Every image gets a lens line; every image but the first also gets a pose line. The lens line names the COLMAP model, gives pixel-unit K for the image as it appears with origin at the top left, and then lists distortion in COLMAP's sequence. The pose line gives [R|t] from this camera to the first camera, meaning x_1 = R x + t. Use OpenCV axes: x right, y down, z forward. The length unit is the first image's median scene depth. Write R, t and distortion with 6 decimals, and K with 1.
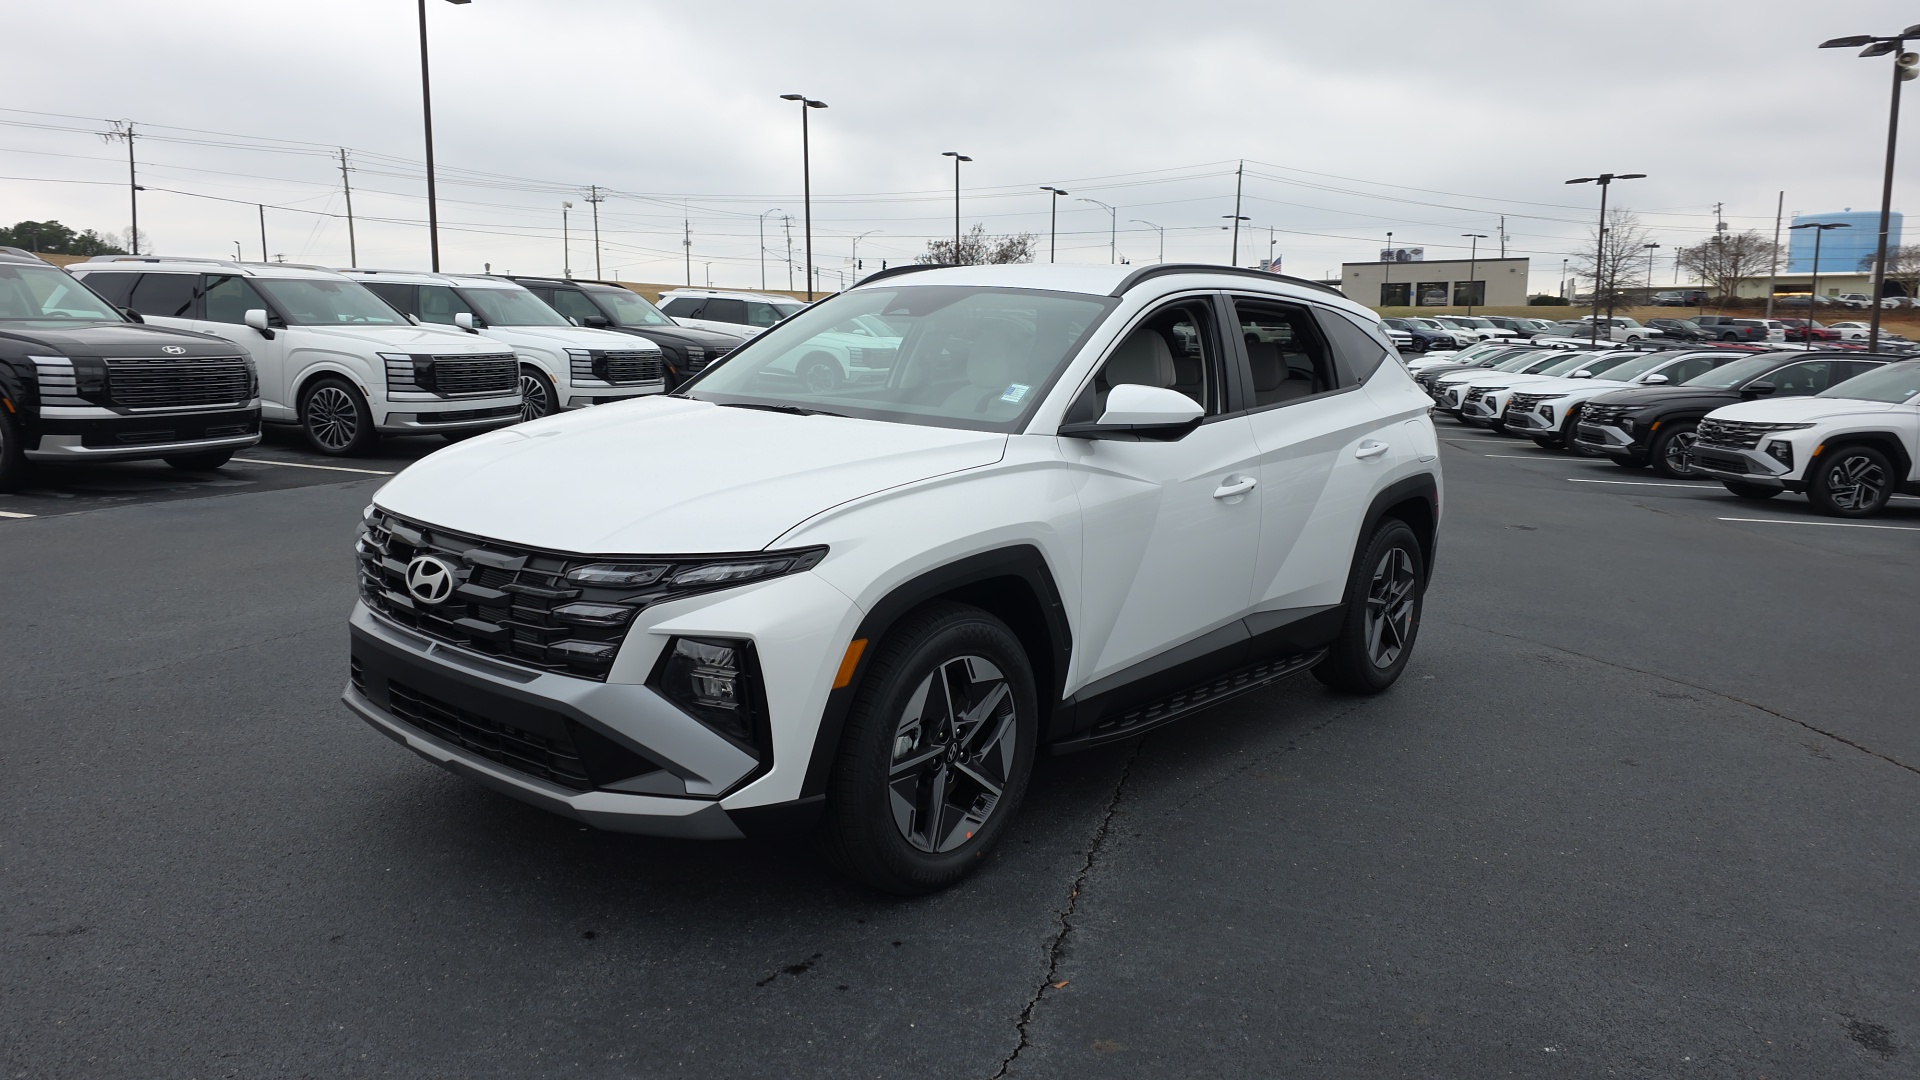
lens RADIAL K [[1307.4, 0, 936.6], [0, 1307.4, 544.6], [0, 0, 1]] dist [0.054039, -0.054344]
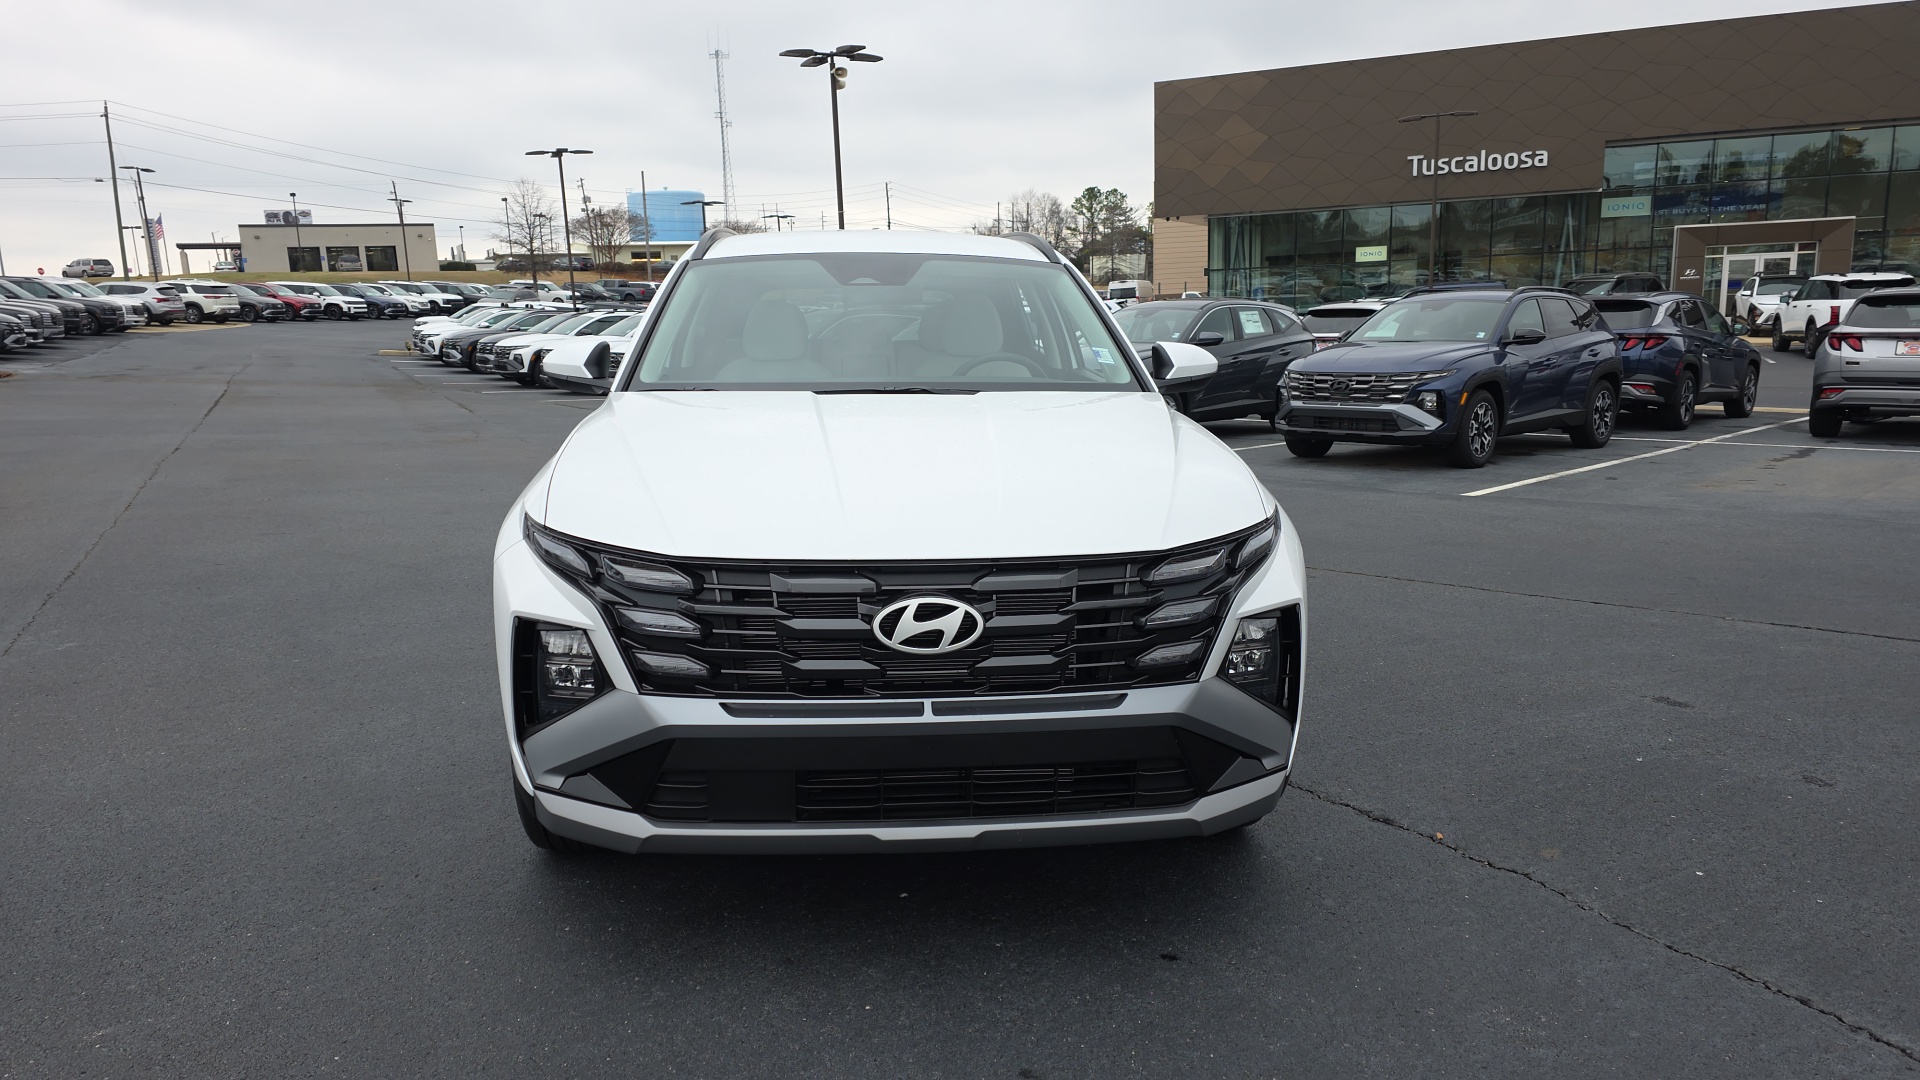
lens RADIAL K [[1272.0, 0, 948.5], [0, 1272.0, 573.4], [0, 0, 1]] dist [0.059746, -0.053189]
pose [[0.686834, -0.178011, 0.704678, -0.049020], [0.141126, 0.983754, 0.110957, -0.004803], [-0.712982, 0.023240, 0.700797, 0.023633]]
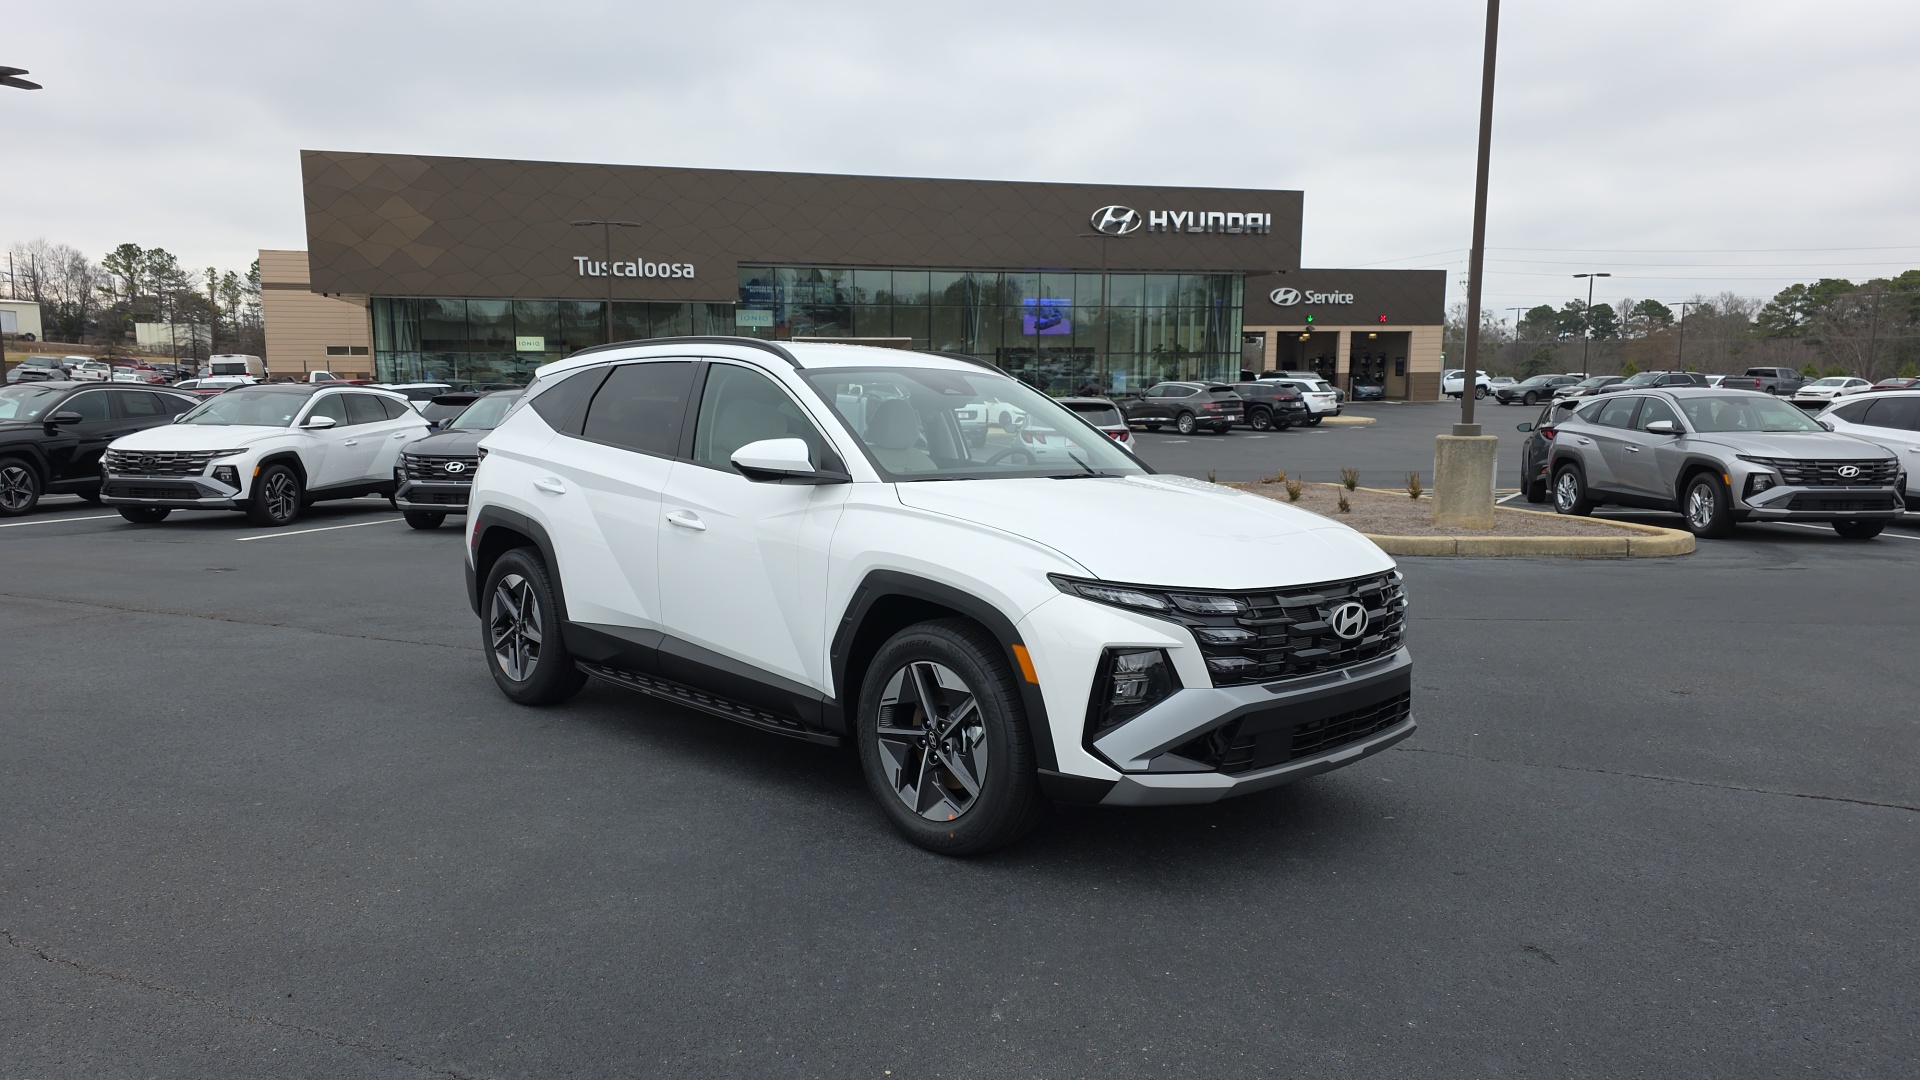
lens RADIAL K [[1272.0, 0, 948.5], [0, 1272.0, 573.4], [0, 0, 1]] dist [0.059746, -0.053189]
pose [[0.080768, -0.158710, 0.984016, -0.087103], [0.142075, 0.978994, 0.146239, -0.013673], [-0.986555, 0.127993, 0.101620, 0.066709]]
